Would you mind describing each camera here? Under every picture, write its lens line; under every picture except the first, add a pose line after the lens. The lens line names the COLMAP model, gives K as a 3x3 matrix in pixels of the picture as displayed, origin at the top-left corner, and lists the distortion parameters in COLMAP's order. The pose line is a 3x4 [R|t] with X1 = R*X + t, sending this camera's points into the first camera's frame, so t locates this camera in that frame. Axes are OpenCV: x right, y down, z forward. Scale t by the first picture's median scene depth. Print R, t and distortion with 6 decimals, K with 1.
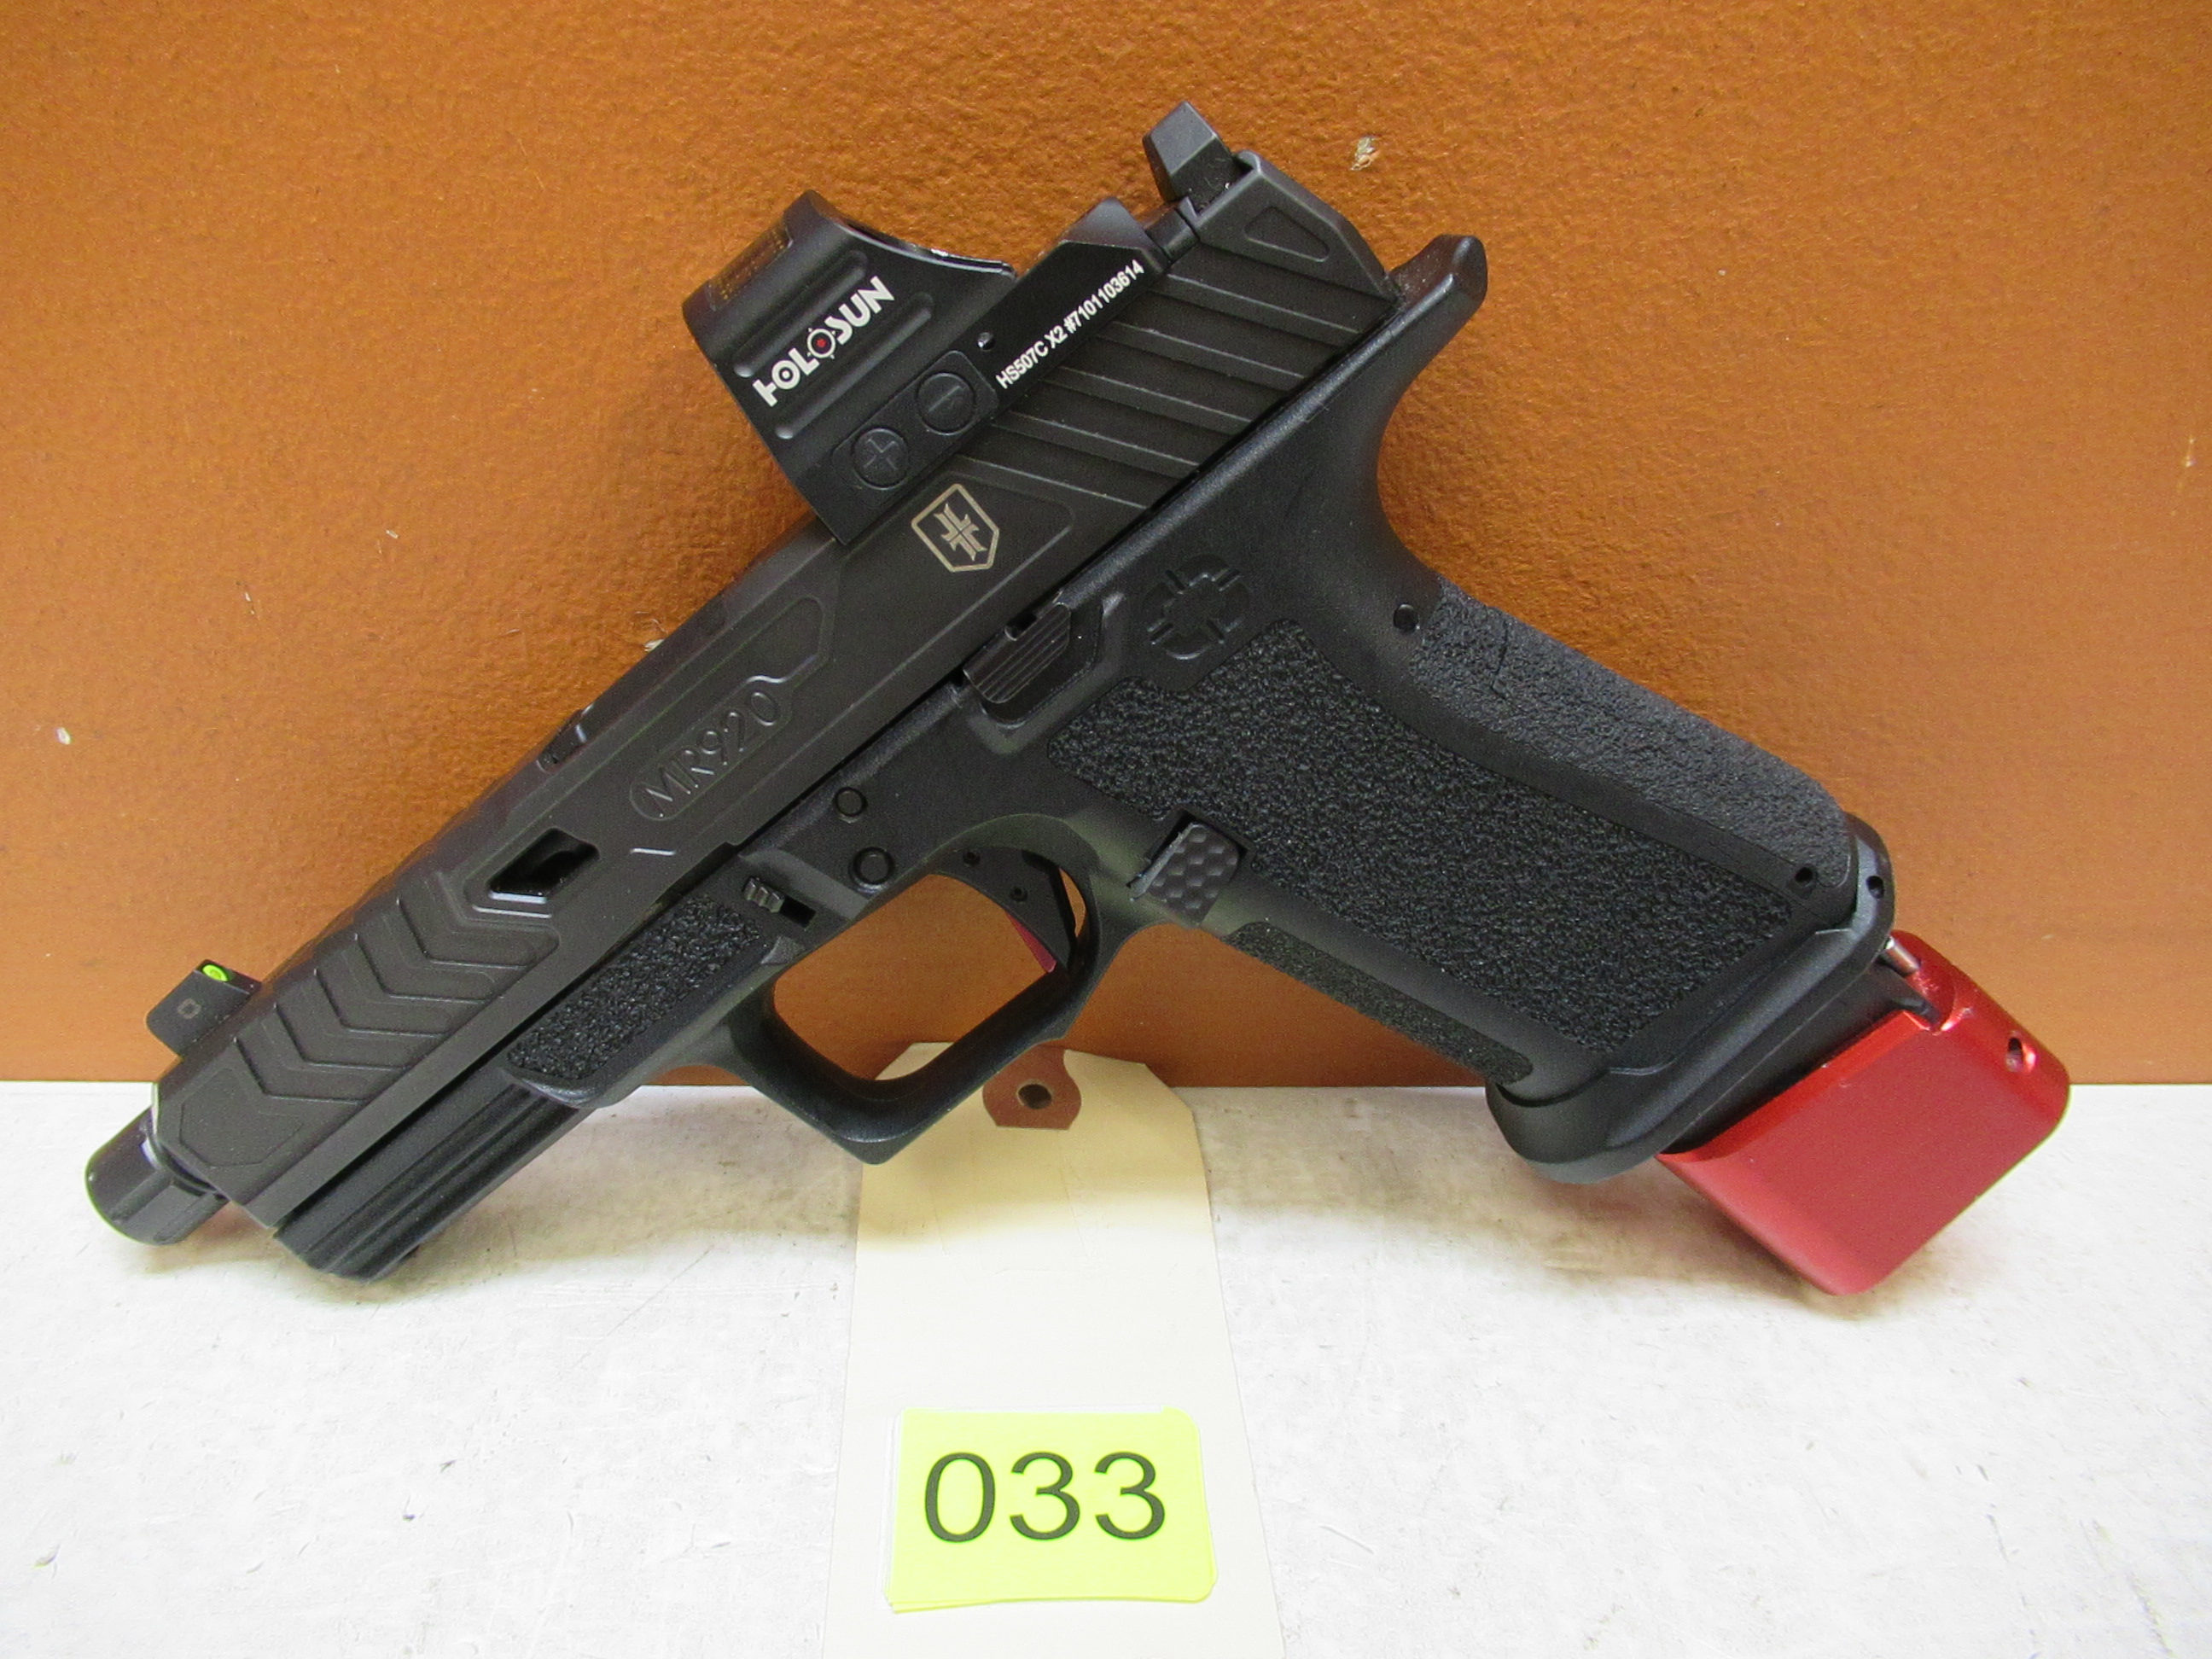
lens RADIAL K [[1641.8, 0, 1095.9], [0, 1641.8, 849.4], [0, 0, 1]] dist [-0.002617, -0.003703]
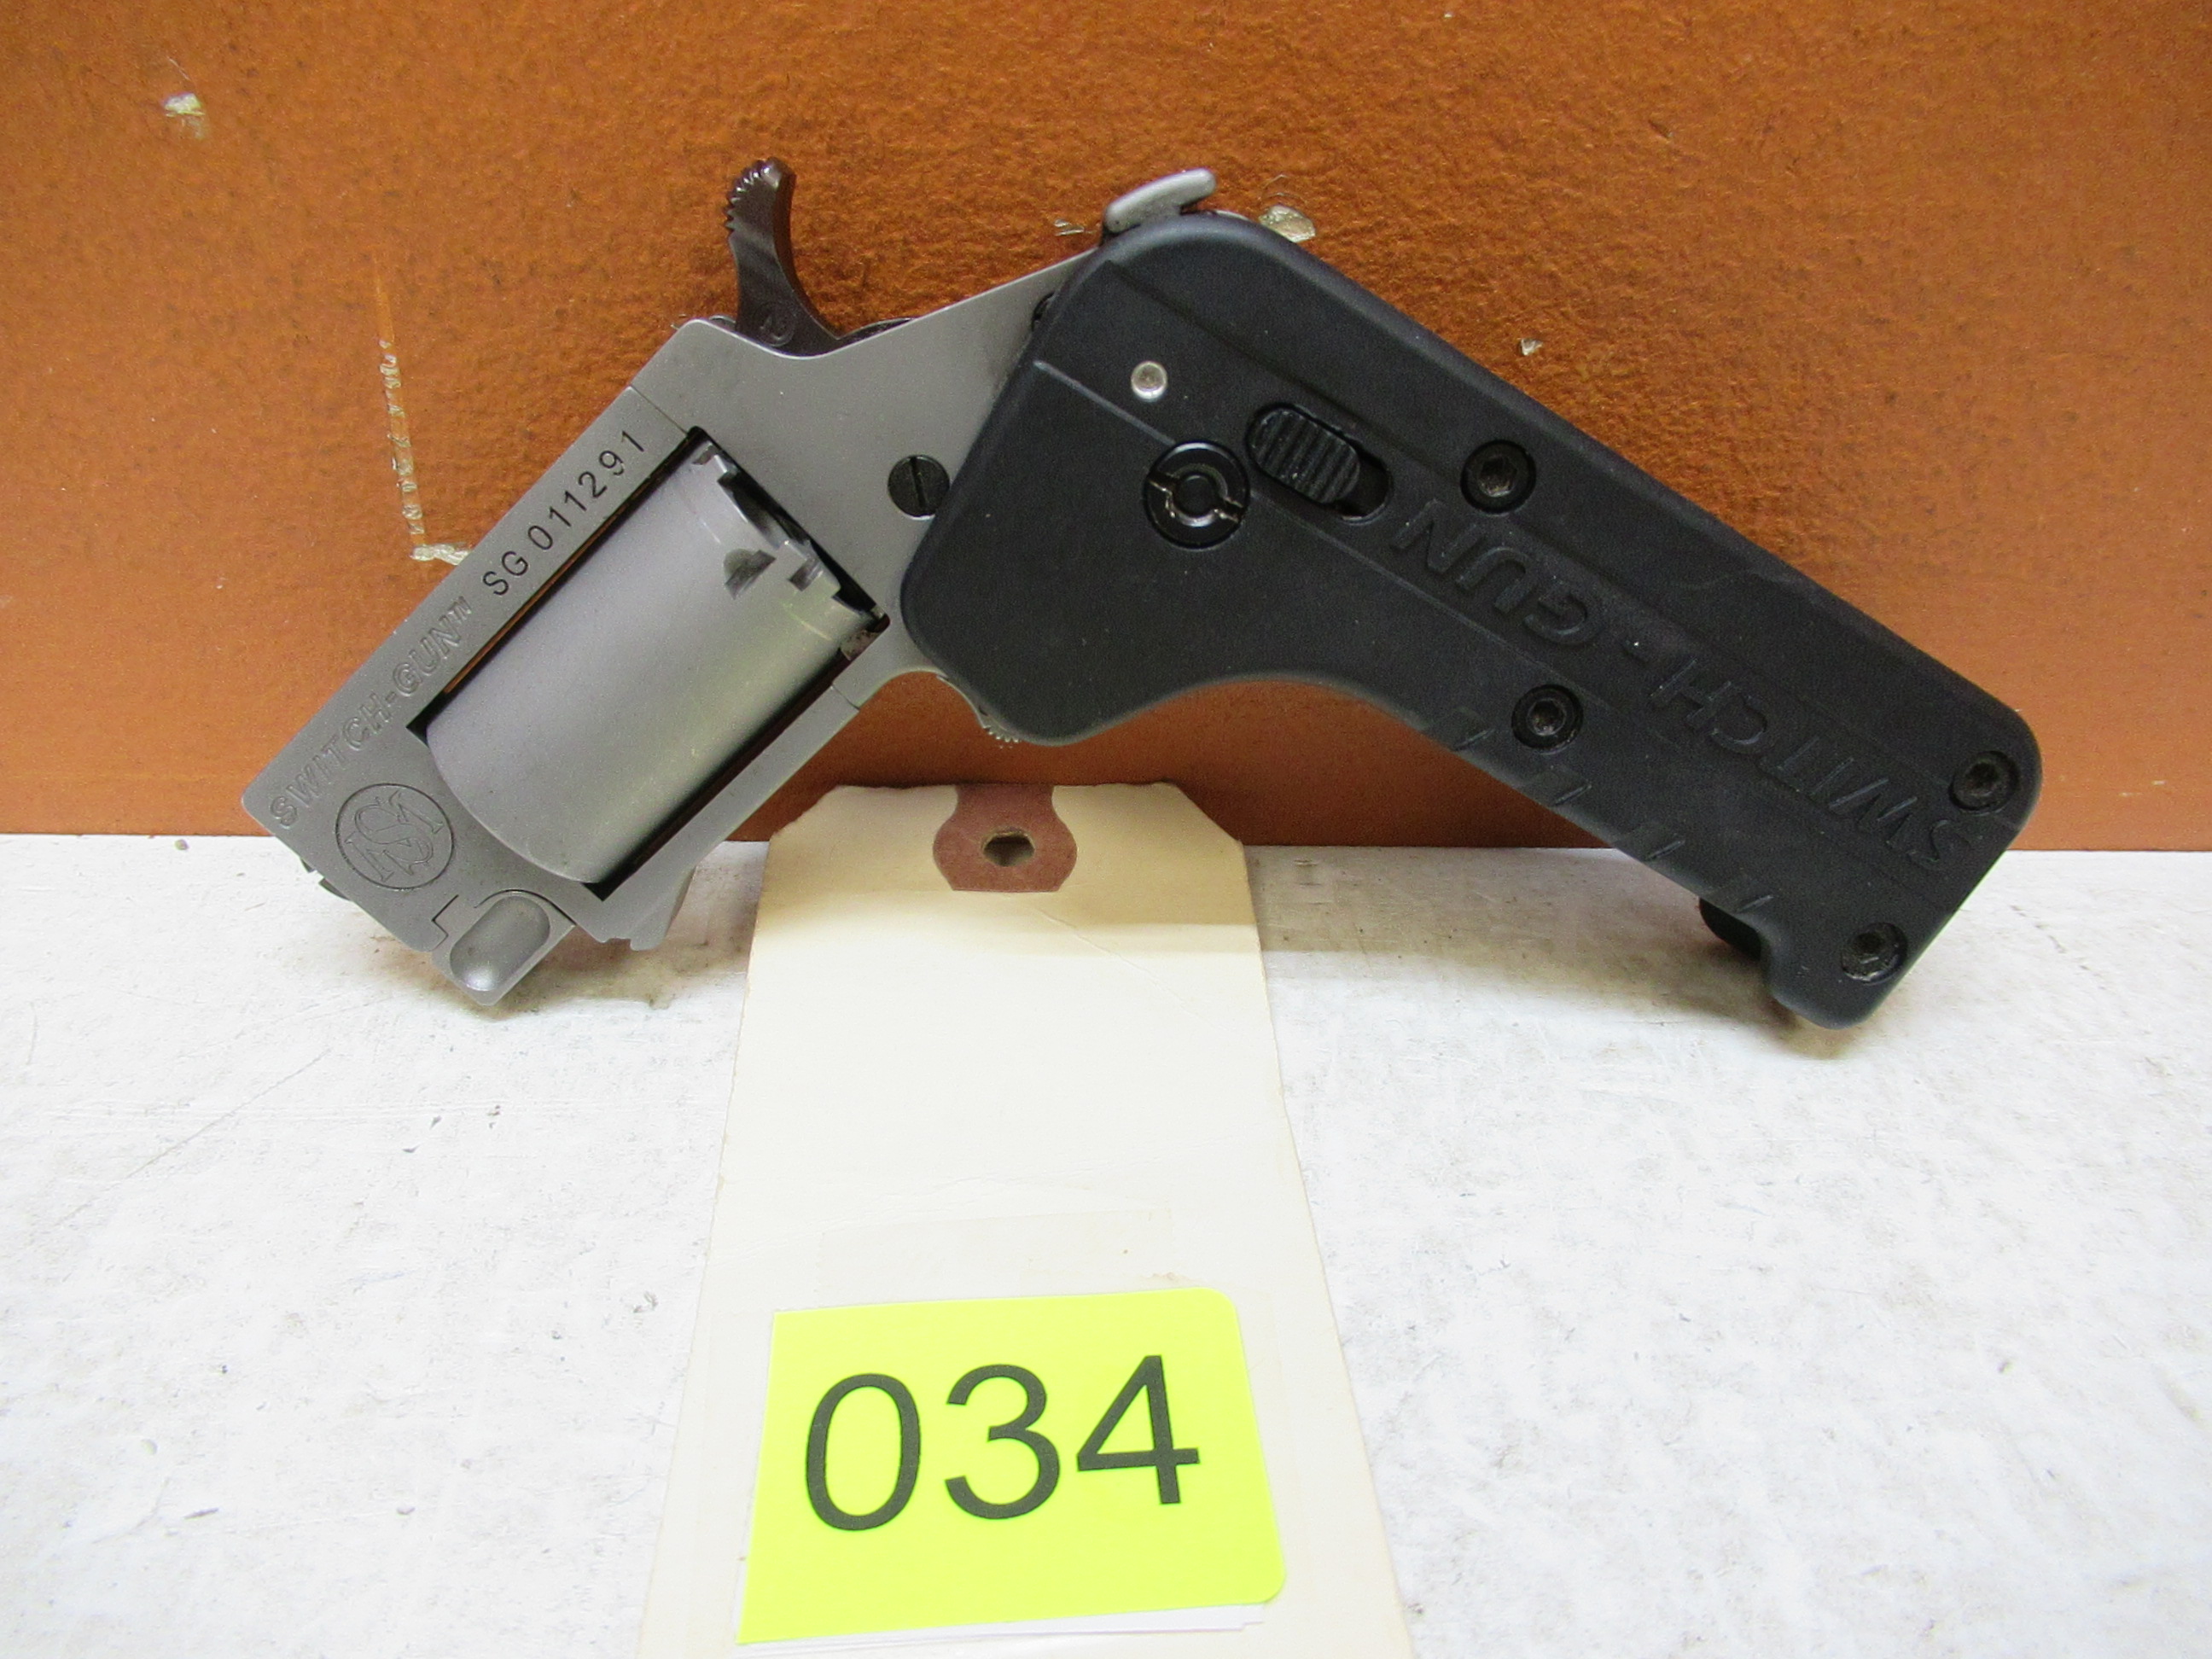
lens RADIAL K [[1641.8, 0, 1091.7], [0, 1641.8, 845.0], [0, 0, 1]] dist [-0.002617, -0.003703]
pose [[0.999517, 0.001790, -0.031034, 0.111071], [0.000395, 0.997529, 0.070254, 0.125490], [0.031083, -0.070232, 0.997046, 0.393509]]
